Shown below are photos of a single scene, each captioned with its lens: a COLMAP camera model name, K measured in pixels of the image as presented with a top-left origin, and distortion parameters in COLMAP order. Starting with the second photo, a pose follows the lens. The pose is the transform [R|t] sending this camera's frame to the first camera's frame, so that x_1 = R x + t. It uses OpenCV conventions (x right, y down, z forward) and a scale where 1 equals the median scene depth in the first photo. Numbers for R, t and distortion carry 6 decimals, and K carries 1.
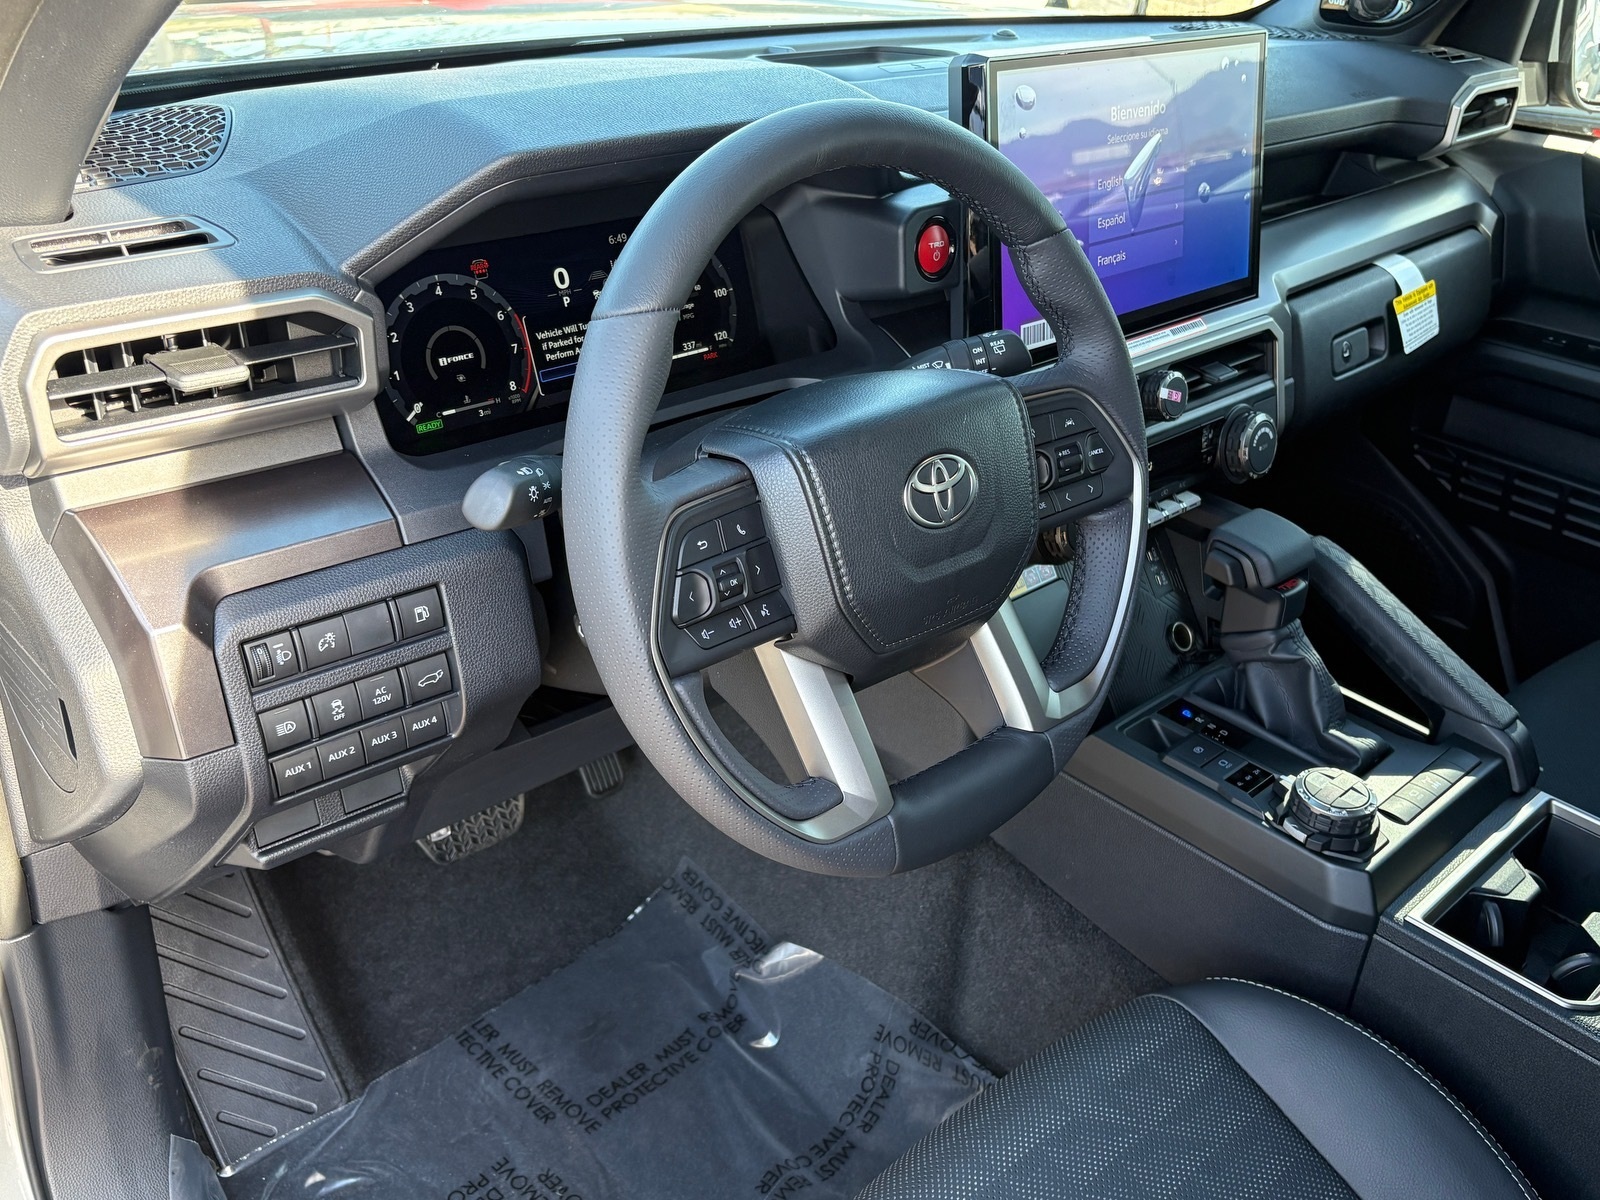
lens RADIAL K [[1429.4, 0, 800.0], [0, 1429.4, 600.0], [0, 0, 1]] dist [0.014451, 0.020461]
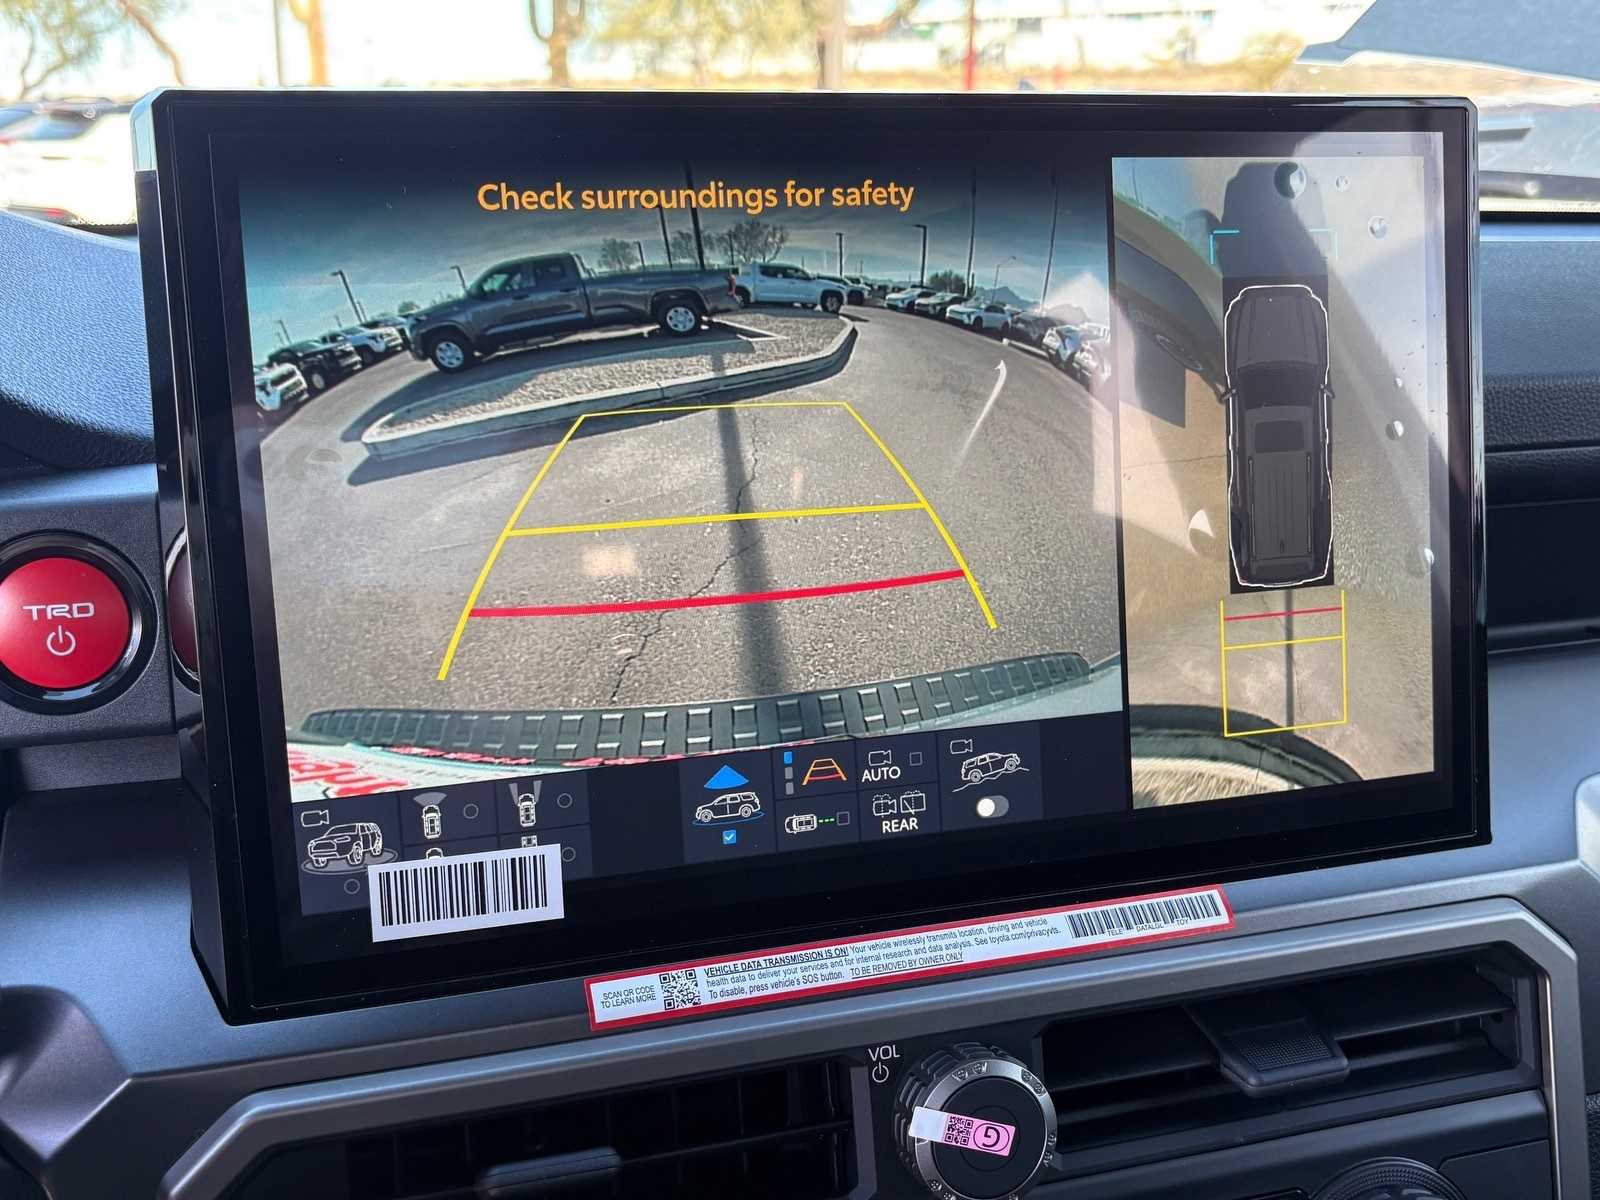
lens RADIAL K [[1715.3, 0, 800.0], [0, 1715.3, 600.0], [0, 0, 1]] dist [0.065342, -0.230059]
pose [[0.898158, 0.066441, -0.434623, 0.346913], [-0.169617, 0.964356, -0.203096, -0.155921], [0.405637, 0.256131, 0.877414, 0.558409]]
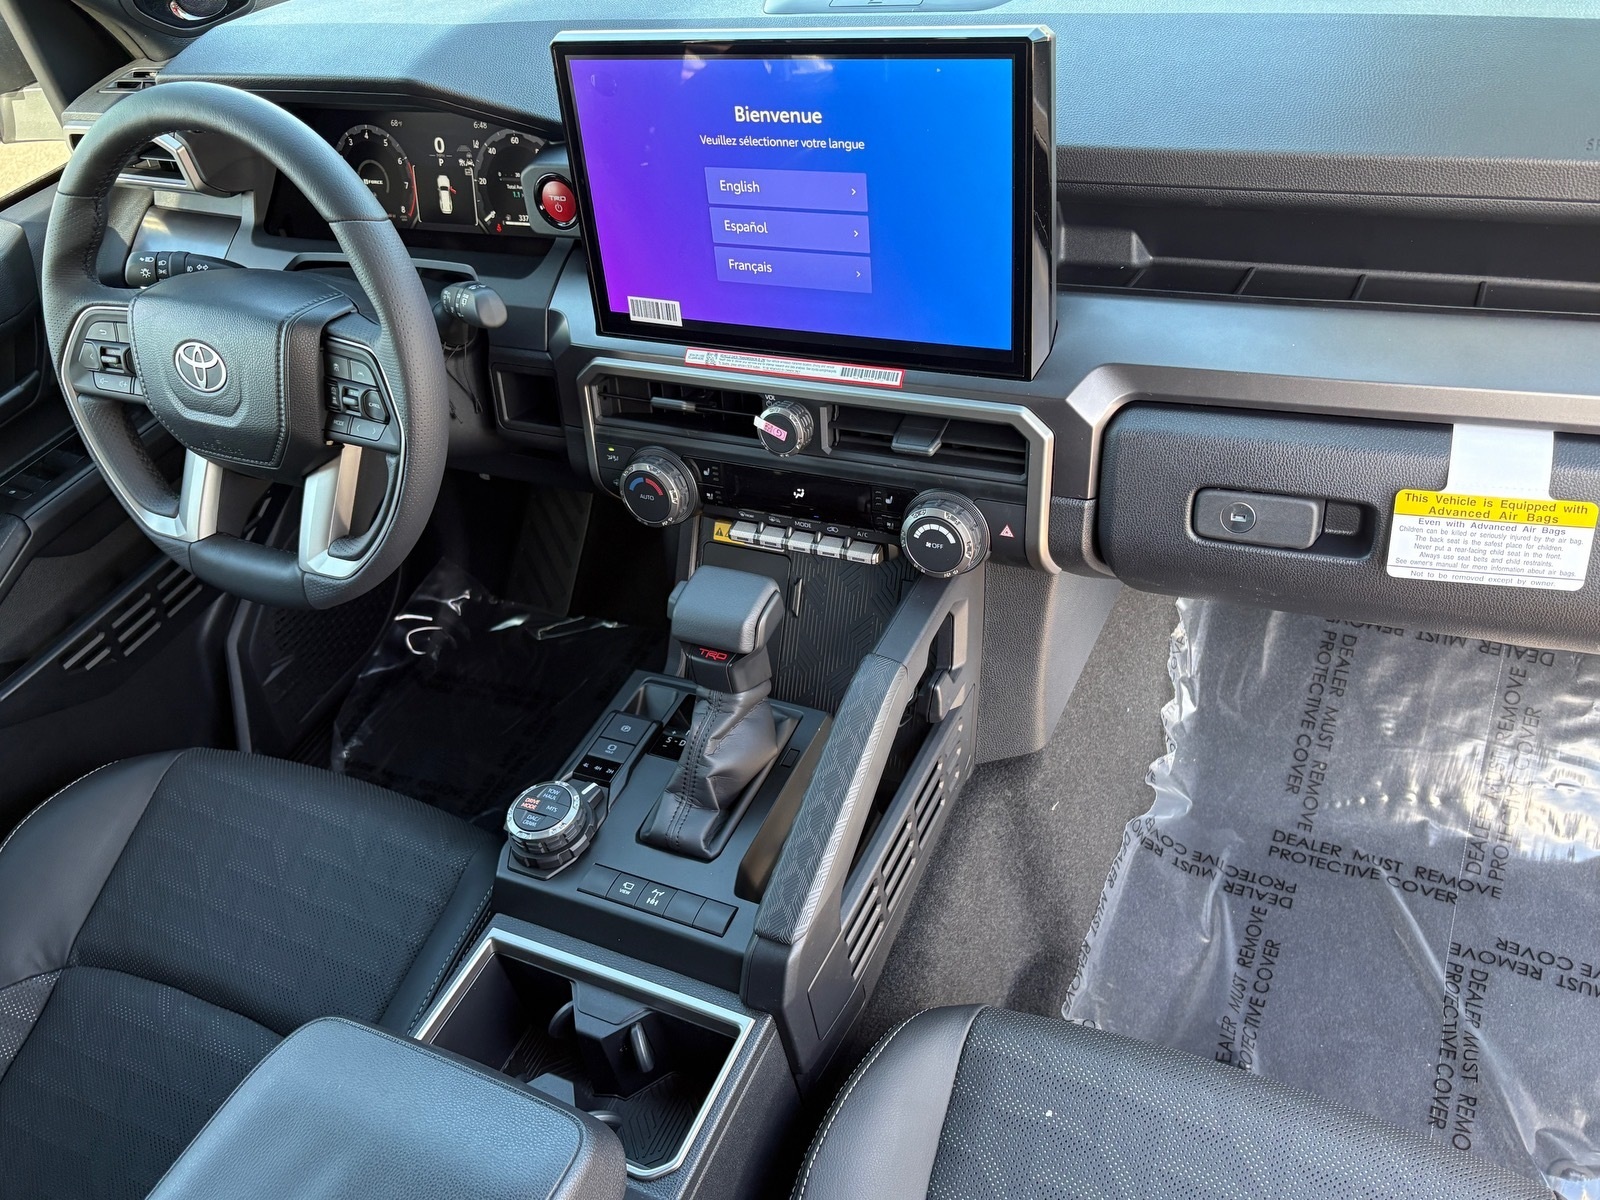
lens RADIAL K [[1287.2, 0, 800.0], [0, 1287.2, 600.0], [0, 0, 1]] dist [0.047483, -0.047153]
pose [[0.347247, 0.529544, -0.773953, 0.883002], [-0.285870, 0.845801, 0.450442, -0.391120], [0.893139, 0.064836, 0.445082, 0.583311]]
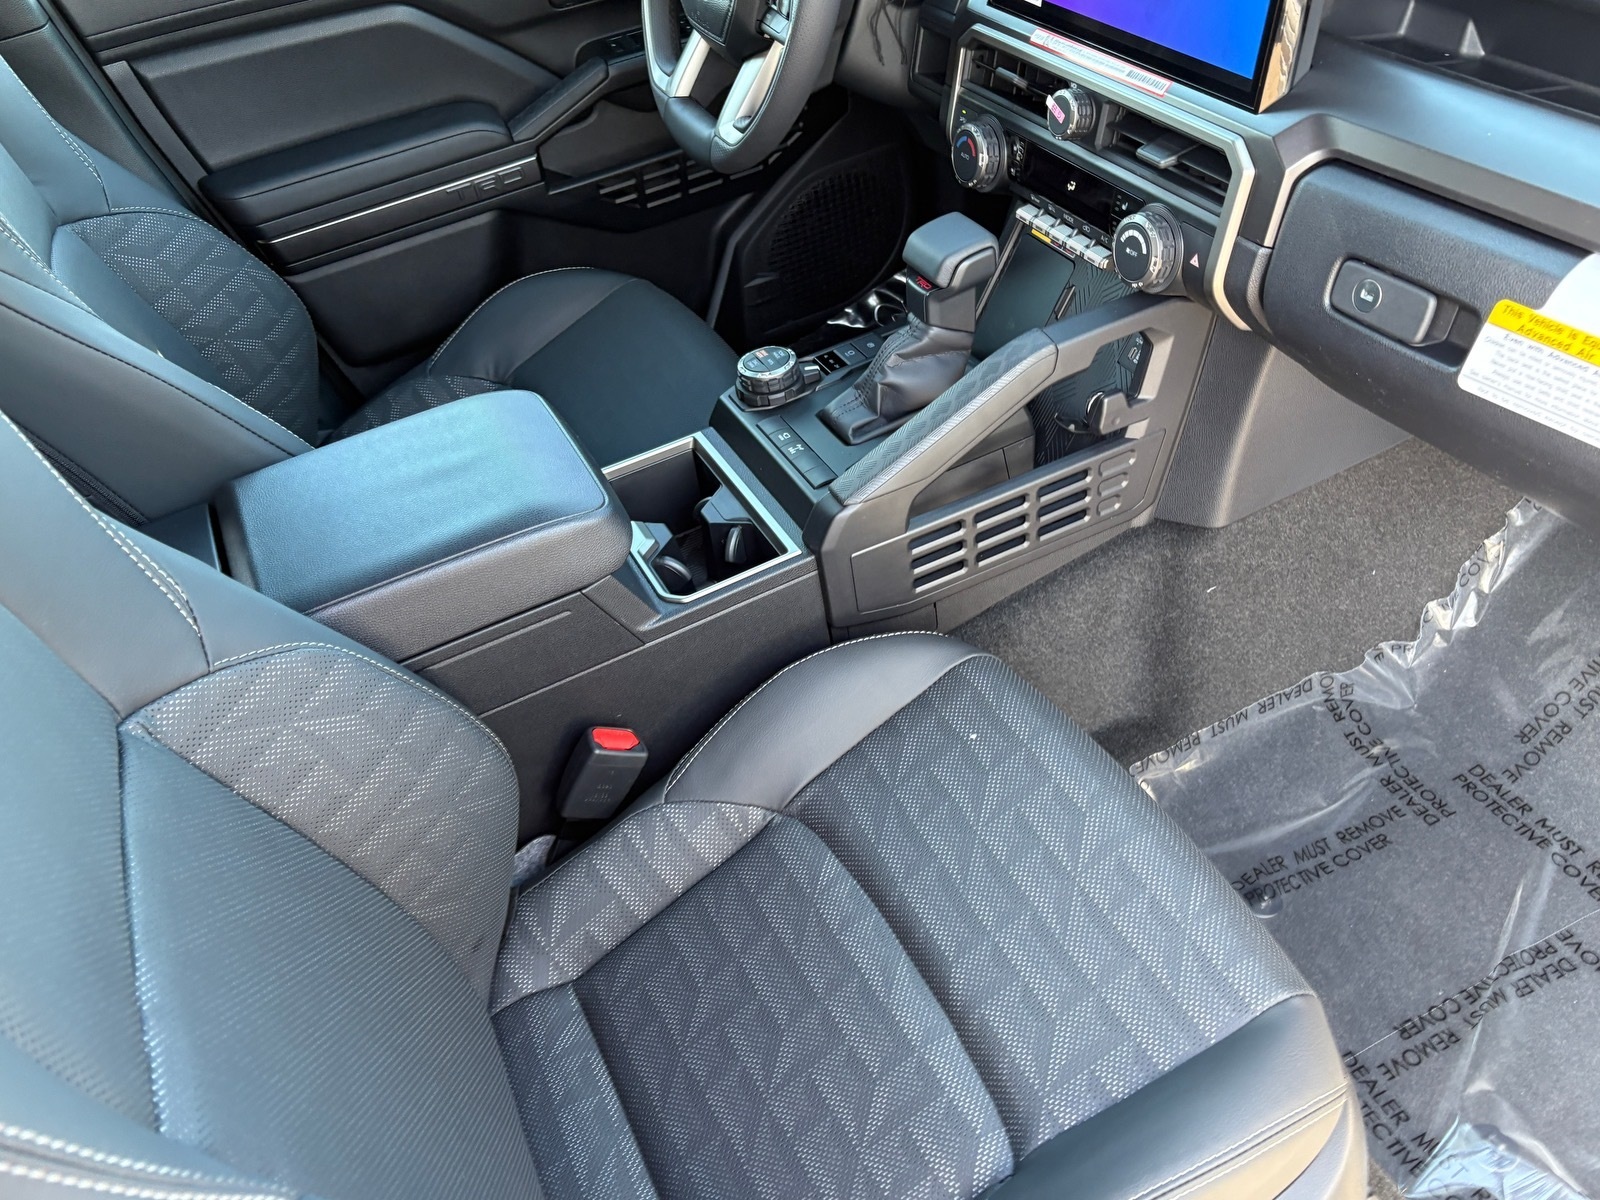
lens RADIAL K [[1299.0, 0, 835.5], [0, 1299.0, 598.7], [0, 0, 1]] dist [0.006001, 0.013549]
pose [[-0.282418, 0.619335, -0.732573, 1.093983], [-0.359346, 0.639756, 0.679399, -0.449767], [0.889444, 0.455122, 0.041877, 0.882161]]
